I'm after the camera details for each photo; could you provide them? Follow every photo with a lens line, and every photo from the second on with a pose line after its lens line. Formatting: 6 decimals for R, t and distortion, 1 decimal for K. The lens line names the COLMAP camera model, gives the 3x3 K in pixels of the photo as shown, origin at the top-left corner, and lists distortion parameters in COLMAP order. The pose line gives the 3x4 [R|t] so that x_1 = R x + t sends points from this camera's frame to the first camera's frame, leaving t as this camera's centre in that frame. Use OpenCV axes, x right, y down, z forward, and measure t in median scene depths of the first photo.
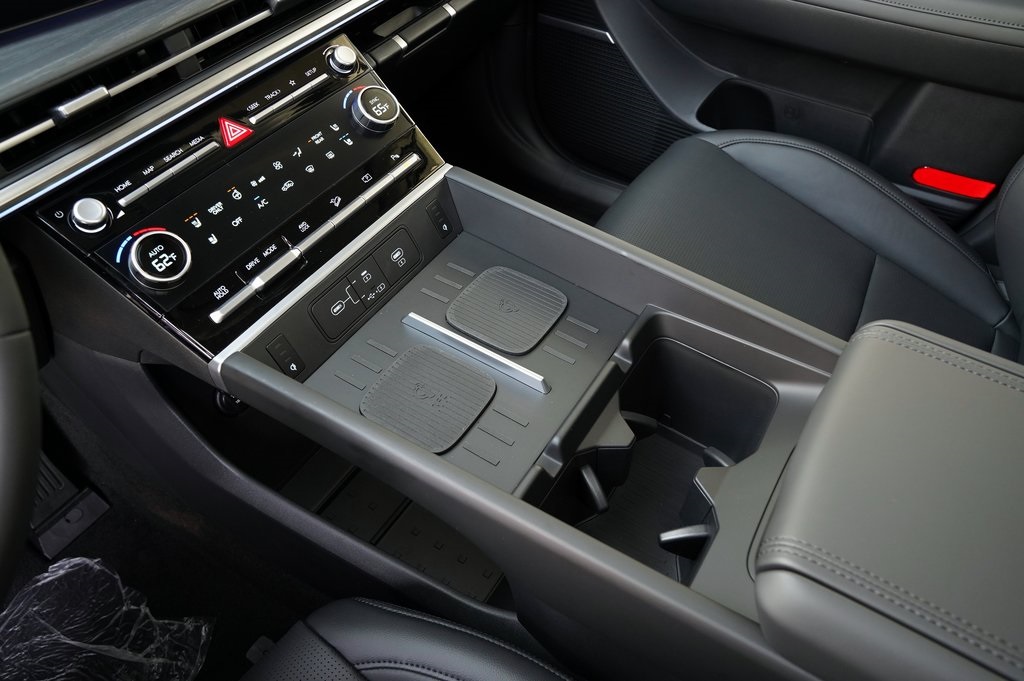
lens RADIAL K [[698.6, 0, 512.0], [0, 698.6, 340.5], [0, 0, 1]] dist [-0.127551, 0.071154]
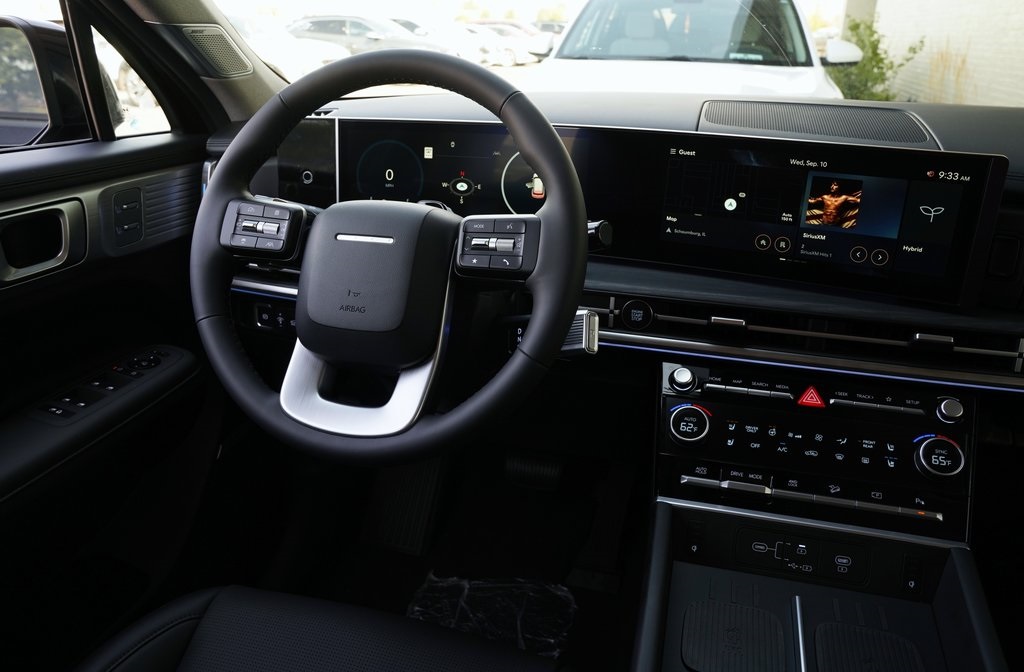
lens RADIAL K [[713.7, 0, 512.0], [0, 713.7, 336.0], [0, 0, 1]] dist [-0.120672, 0.080039]
pose [[0.276380, 0.388484, -0.879030, 0.539115], [-0.714307, 0.694948, 0.082541, -0.093131], [0.642946, 0.605085, 0.469567, -0.052958]]
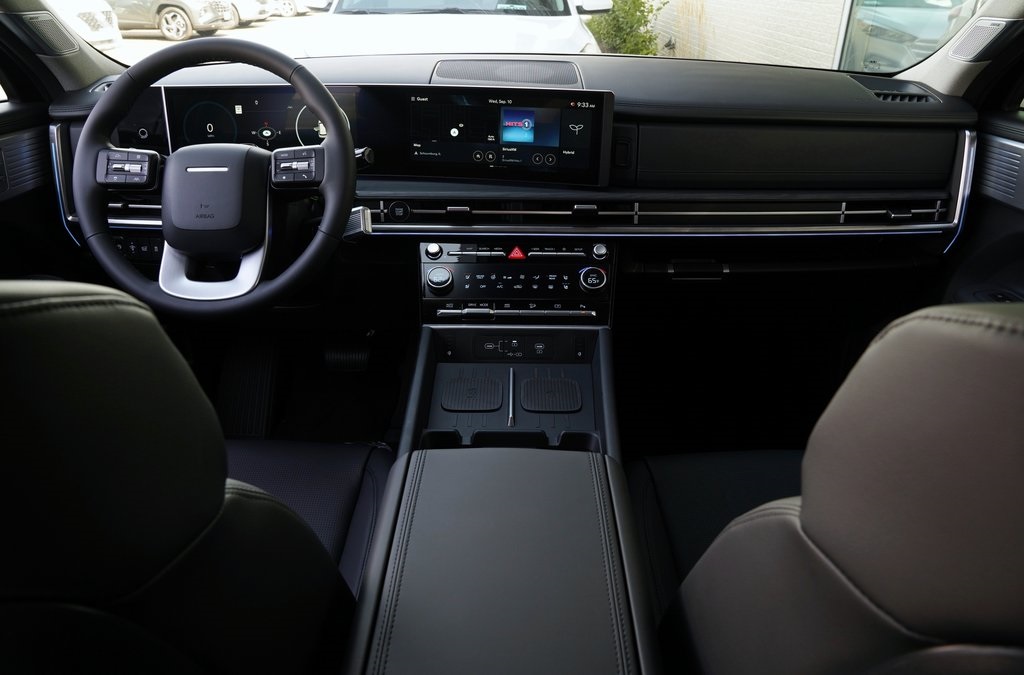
lens RADIAL K [[714.6, 0, 512.0], [0, 714.6, 337.5], [0, 0, 1]] dist [-0.133748, 0.104724]
pose [[0.531123, 0.399233, -0.747343, 1.219738], [-0.636180, 0.770475, -0.040532, -0.025043], [0.559627, 0.496972, 0.663201, -0.265192]]
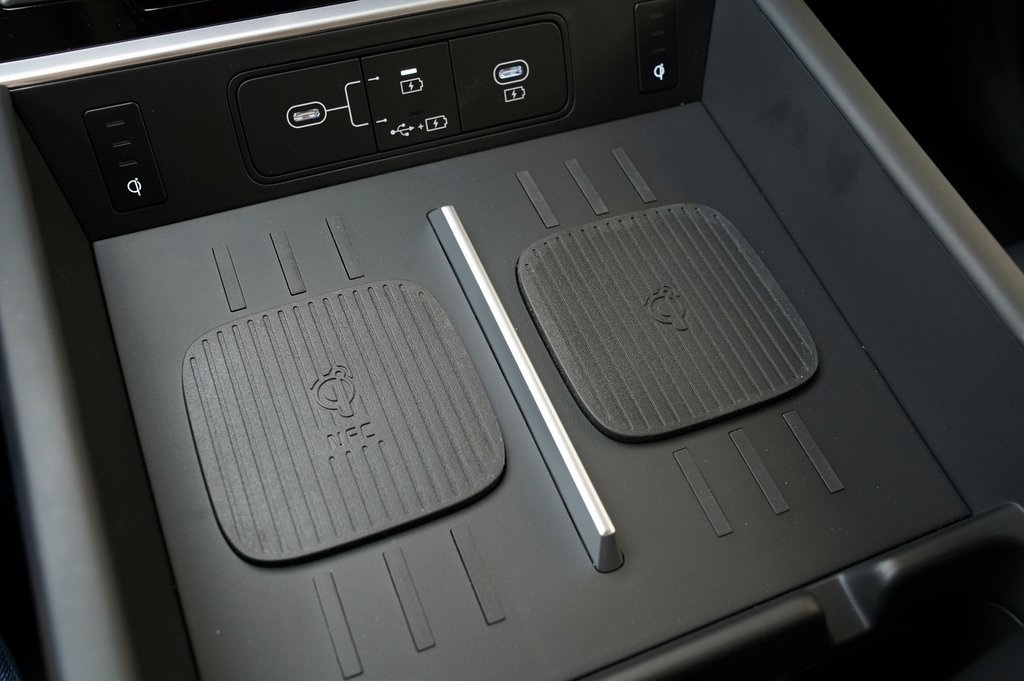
lens RADIAL K [[935.7, 0, 512.0], [0, 935.7, 340.5], [0, 0, 1]] dist [-0.011229, -0.002381]
pose [[0.817521, 0.504939, -0.276940, 0.081060], [-0.478486, 0.863155, 0.161292, -0.079769], [0.320485, 0.000653, 0.947253, 0.493443]]
